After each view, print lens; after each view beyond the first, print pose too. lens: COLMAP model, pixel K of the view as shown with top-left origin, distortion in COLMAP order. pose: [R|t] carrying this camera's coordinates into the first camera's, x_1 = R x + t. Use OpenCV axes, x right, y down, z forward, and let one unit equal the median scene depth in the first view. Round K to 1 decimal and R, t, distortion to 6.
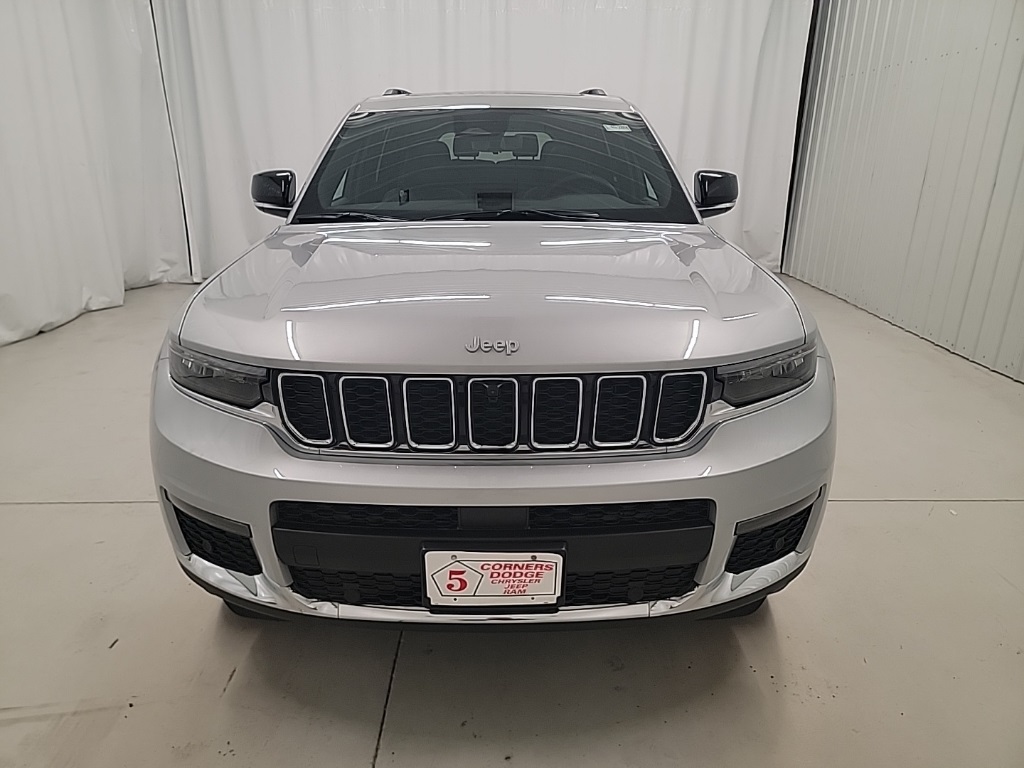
lens RADIAL K [[721.5, 0, 505.6], [0, 721.5, 384.7], [0, 0, 1]] dist [0.065348, -0.029327]
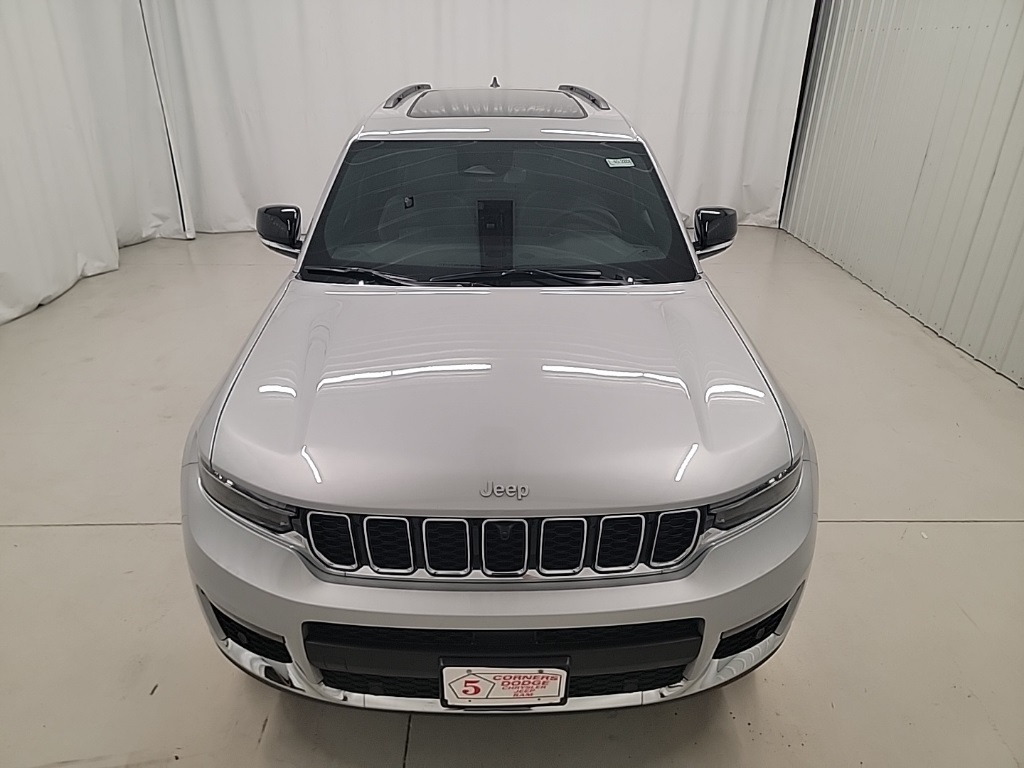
lens RADIAL K [[721.5, 0, 509.0], [0, 721.5, 383.9], [0, 0, 1]] dist [0.065348, -0.029327]
pose [[0.999908, 0.001113, 0.013499, -0.021212], [-0.002744, 0.992597, 0.121427, -0.277556], [-0.013264, -0.121453, 0.992509, -0.049123]]
